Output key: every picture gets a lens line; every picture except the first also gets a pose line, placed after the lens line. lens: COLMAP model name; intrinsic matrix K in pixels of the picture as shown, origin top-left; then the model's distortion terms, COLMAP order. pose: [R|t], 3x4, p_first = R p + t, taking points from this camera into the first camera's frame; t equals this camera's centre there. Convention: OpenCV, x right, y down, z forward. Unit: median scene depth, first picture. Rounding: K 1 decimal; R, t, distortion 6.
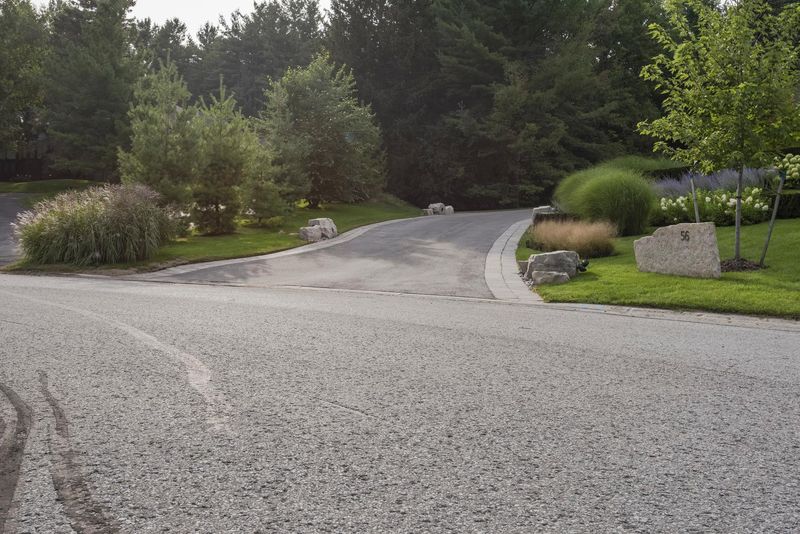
lens RADIAL K [[748.0, 0, 400.0], [0, 748.0, 267.0], [0, 0, 1]] dist [-0.000471, 0.007798]
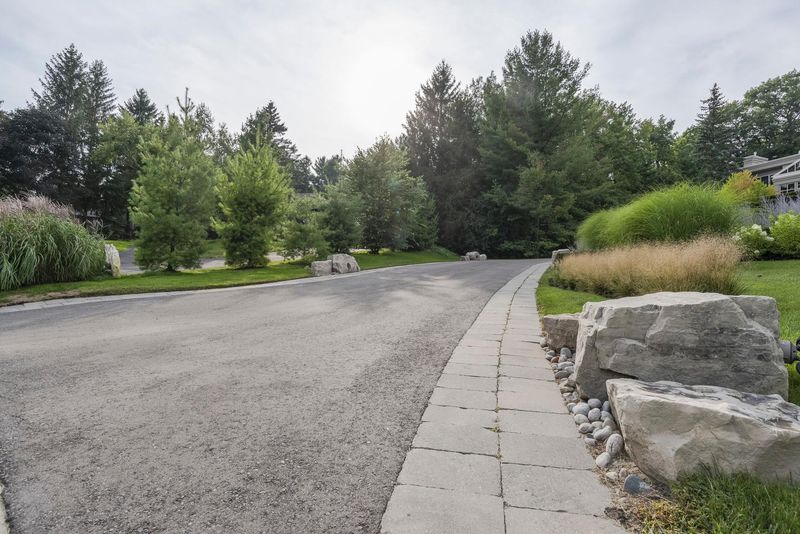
lens RADIAL K [[402.8, 0, 404.4], [0, 402.8, 264.2], [0, 0, 1]] dist [-0.034449, 0.001708]
pose [[0.986352, 0.012015, -0.164211, 0.040373], [-0.025247, 0.996576, -0.078732, -0.005461], [0.162702, 0.081803, 0.983278, 0.259117]]
